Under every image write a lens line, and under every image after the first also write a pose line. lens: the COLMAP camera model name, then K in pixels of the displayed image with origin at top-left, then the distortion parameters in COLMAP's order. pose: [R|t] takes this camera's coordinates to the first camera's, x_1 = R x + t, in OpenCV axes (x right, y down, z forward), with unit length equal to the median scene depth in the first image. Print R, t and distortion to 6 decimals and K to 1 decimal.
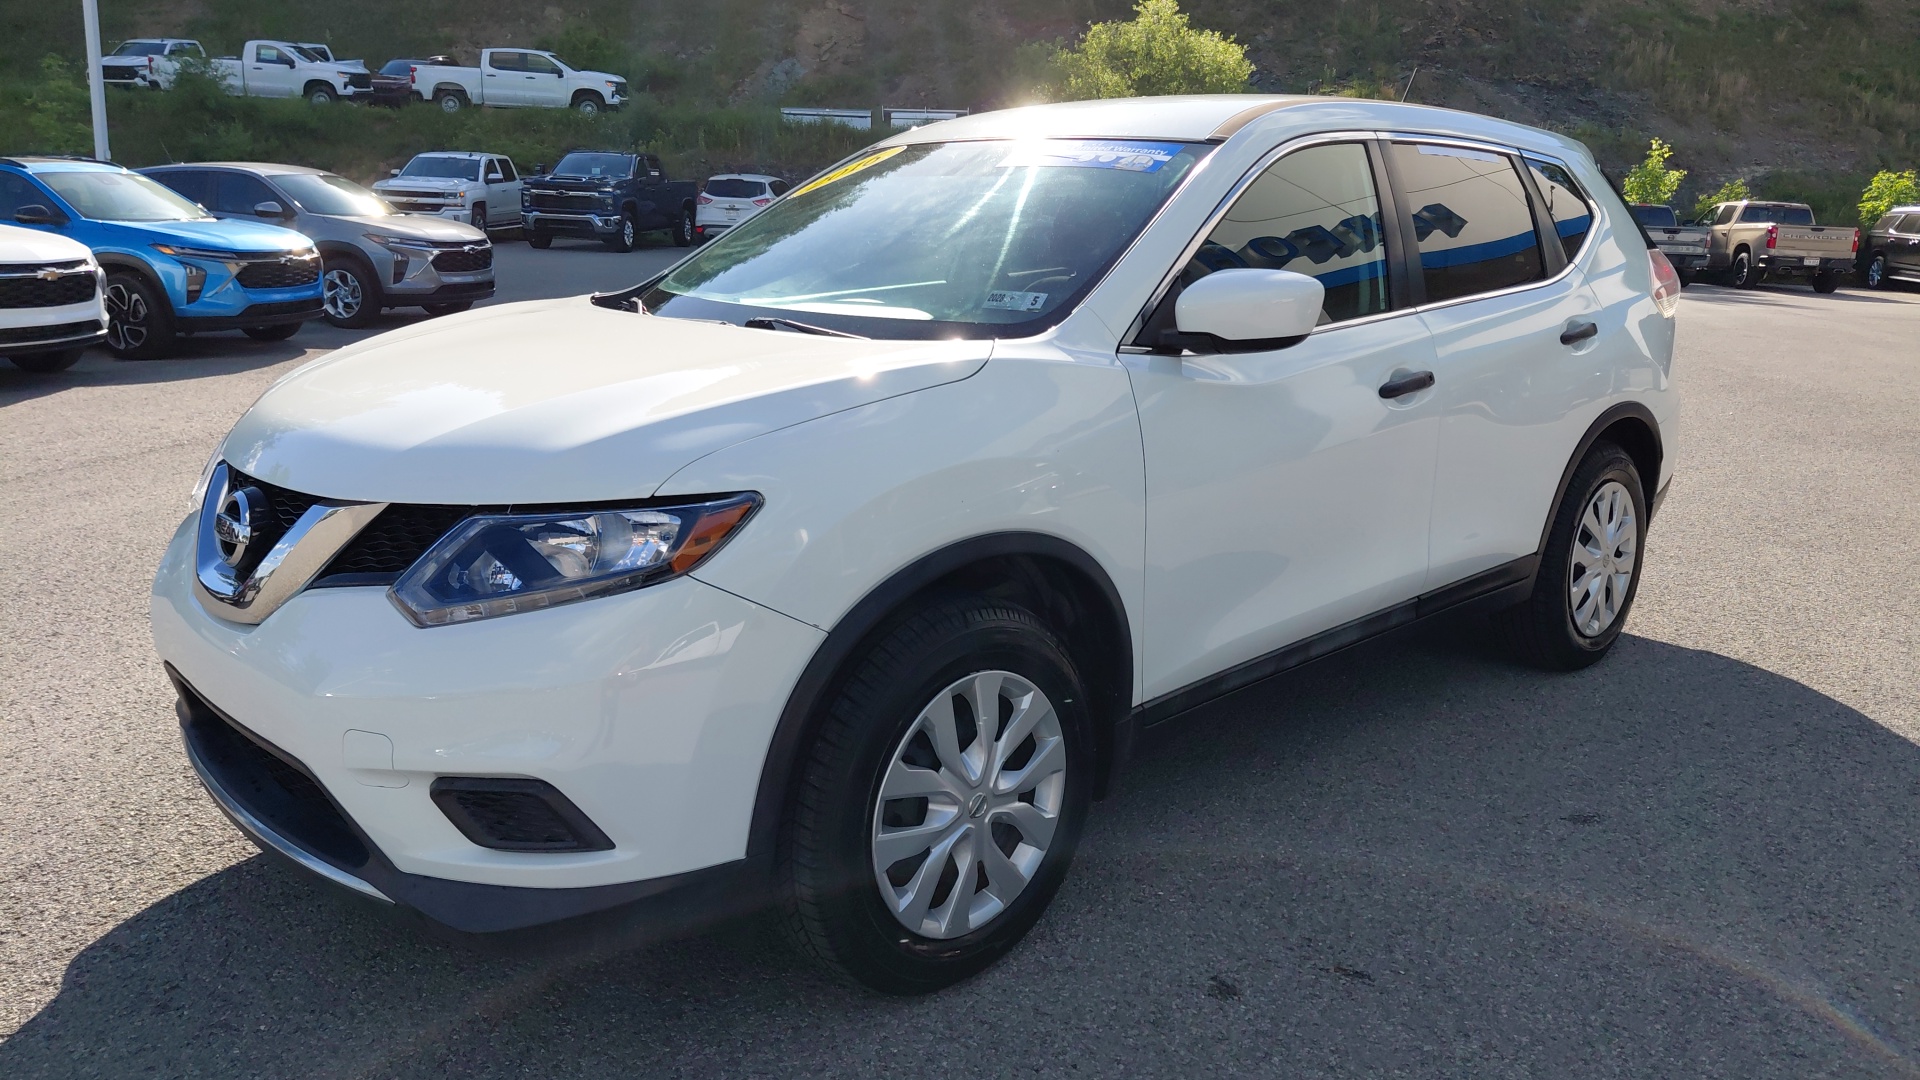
lens RADIAL K [[1471.0, 0, 970.1], [0, 1471.0, 546.0], [0, 0, 1]] dist [0.036304, -0.075724]
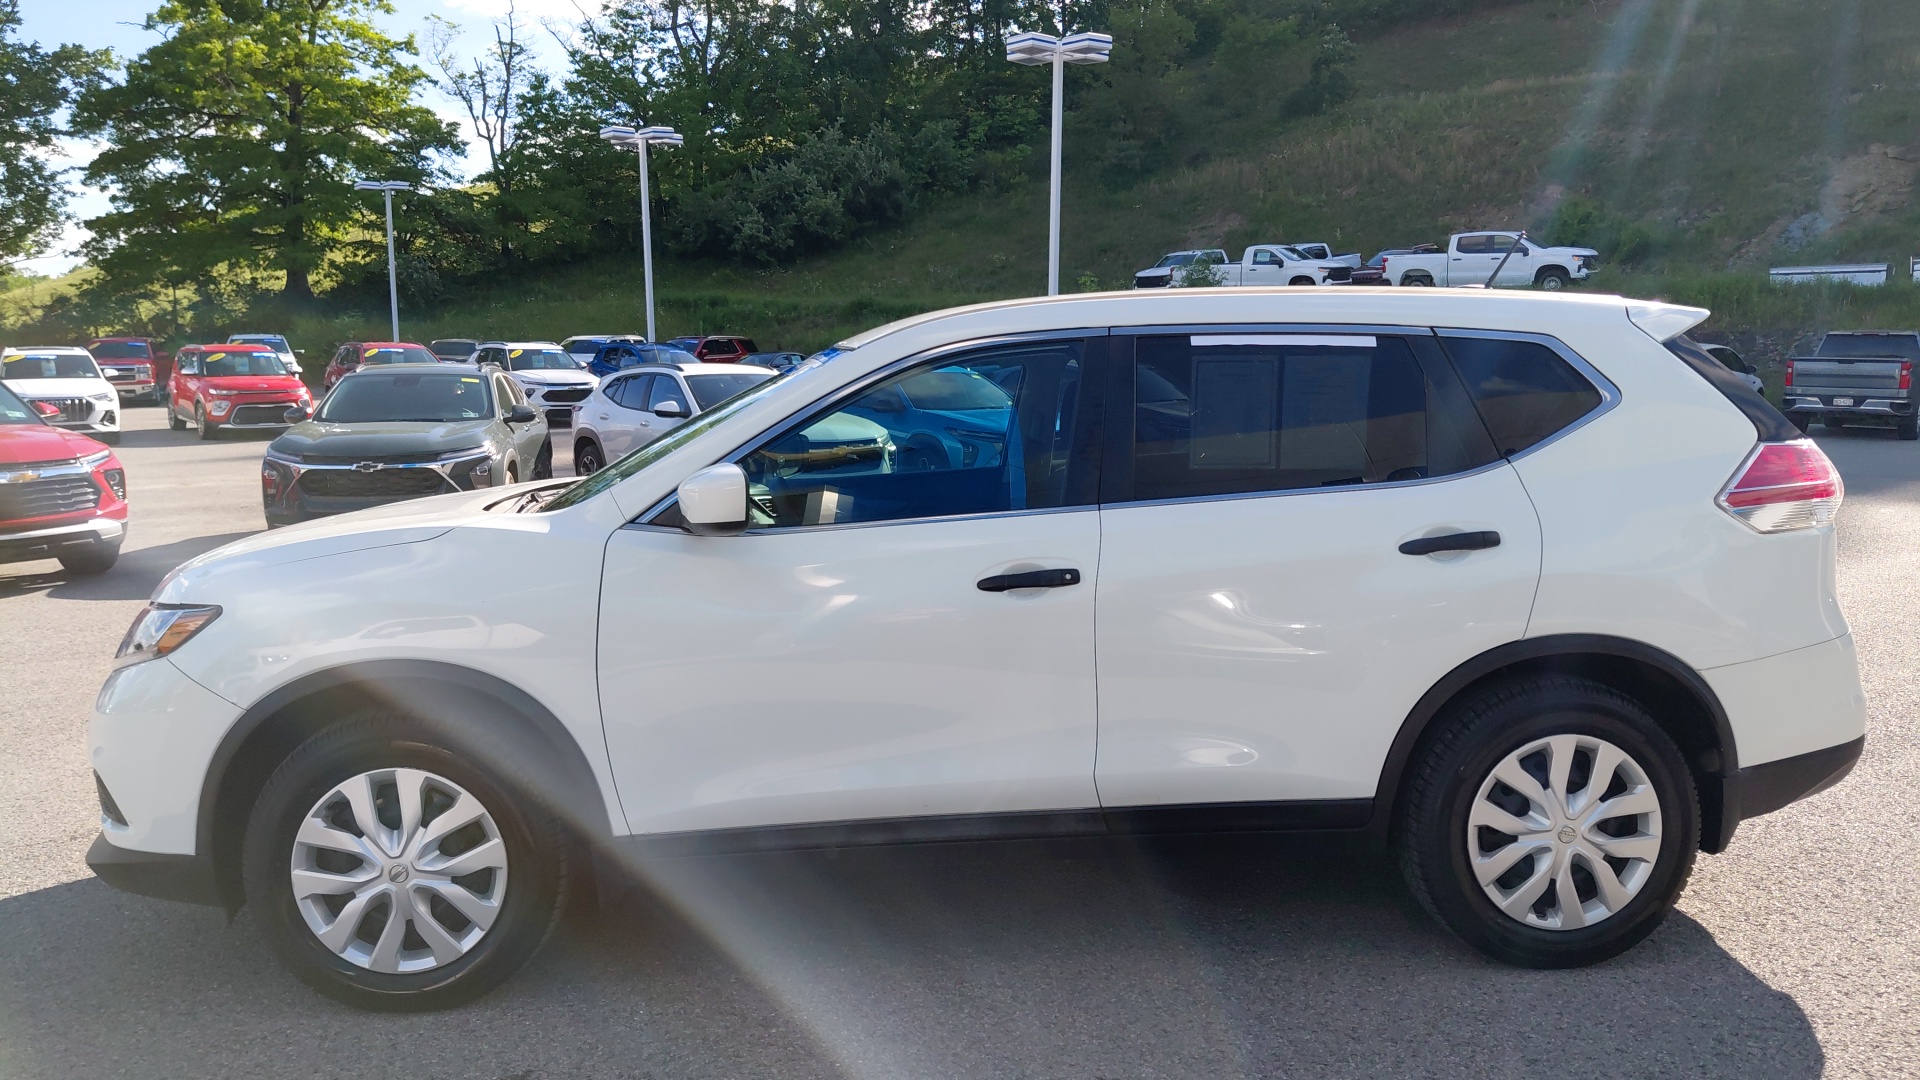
lens RADIAL K [[1471.0, 0, 969.2], [0, 1471.0, 535.7], [0, 0, 1]] dist [0.036304, -0.075724]
pose [[0.751193, 0.044973, -0.658549, 1.201288], [-0.124314, 0.989462, -0.074232, -0.079286], [0.648271, 0.137629, 0.748868, 0.316079]]
